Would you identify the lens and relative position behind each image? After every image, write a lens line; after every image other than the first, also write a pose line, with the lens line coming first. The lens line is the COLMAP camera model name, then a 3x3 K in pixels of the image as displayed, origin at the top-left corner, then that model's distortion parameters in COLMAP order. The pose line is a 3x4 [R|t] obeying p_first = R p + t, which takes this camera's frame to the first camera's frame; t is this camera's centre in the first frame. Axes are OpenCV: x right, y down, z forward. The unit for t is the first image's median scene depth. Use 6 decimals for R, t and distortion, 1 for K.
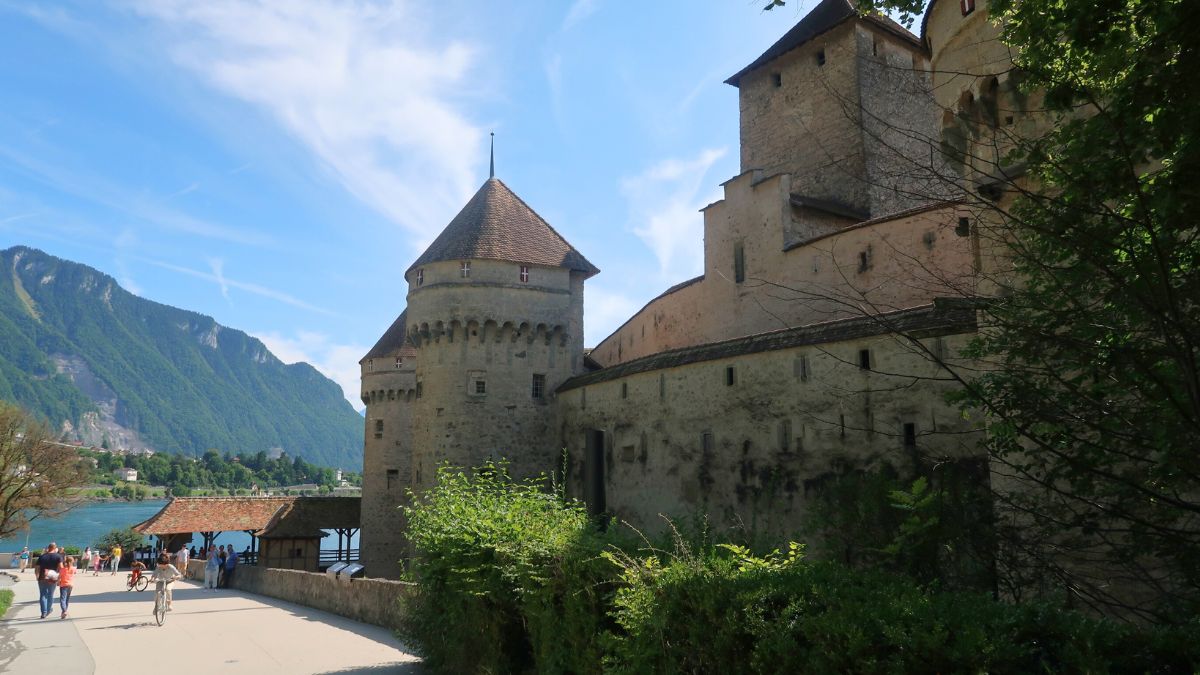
lens RADIAL K [[868.1, 0, 600.0], [0, 868.1, 337.5], [0, 0, 1]] dist [0.001972, 0.000061]
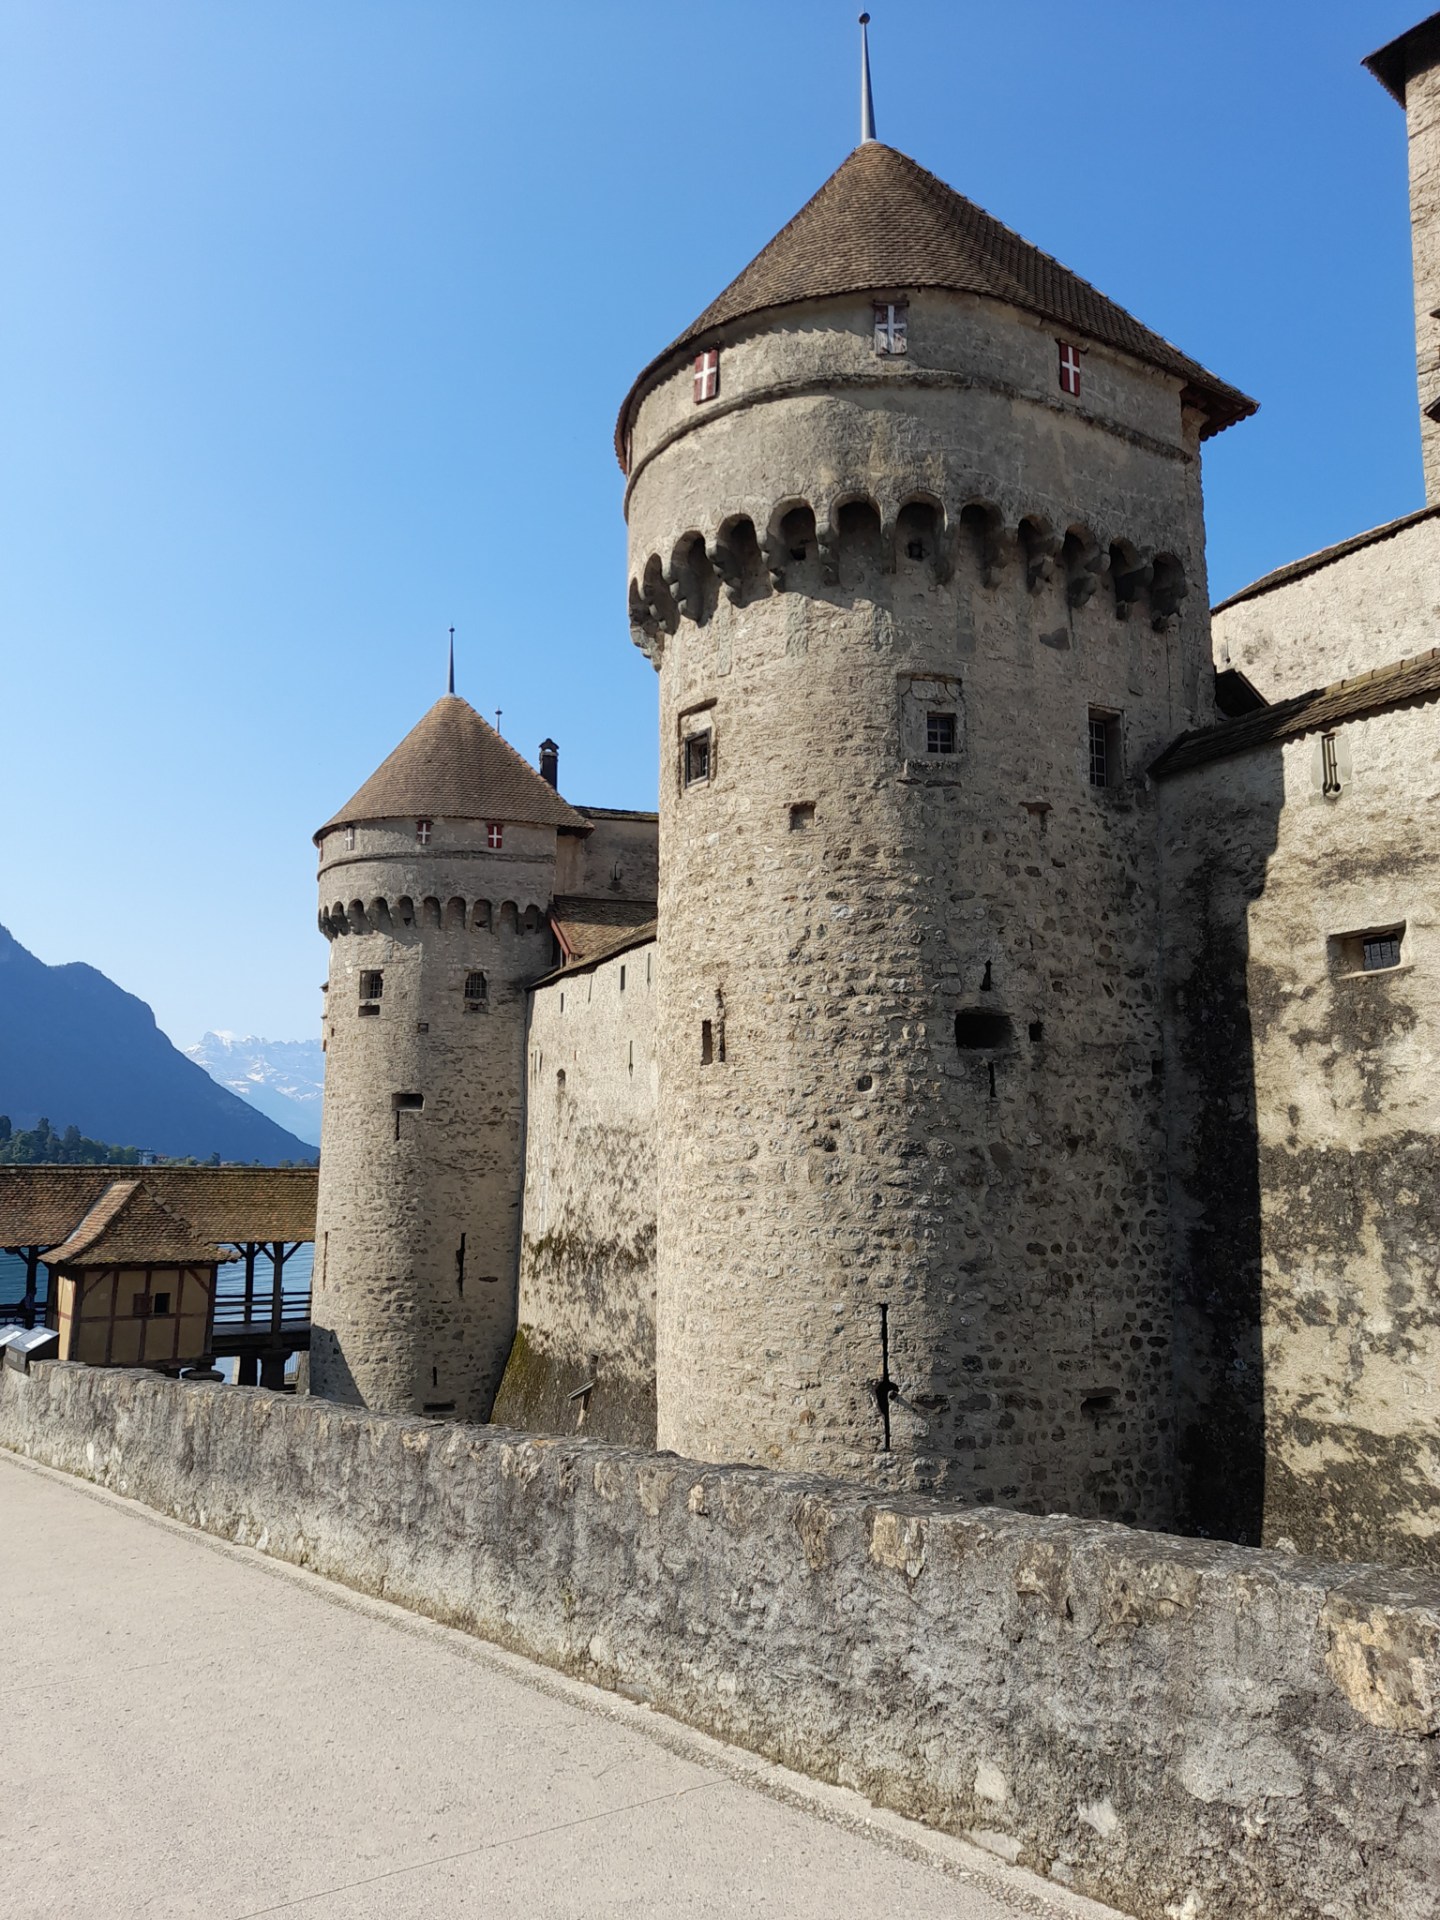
lens RADIAL K [[1417.5, 0, 720.0], [0, 1417.5, 960.0], [0, 0, 1]] dist [0.045310, -0.013310]
pose [[0.995235, 0.017925, 0.095848, -0.251466], [-0.019005, 0.999766, 0.010364, 0.127520], [-0.095640, -0.012136, 0.995342, 0.524633]]
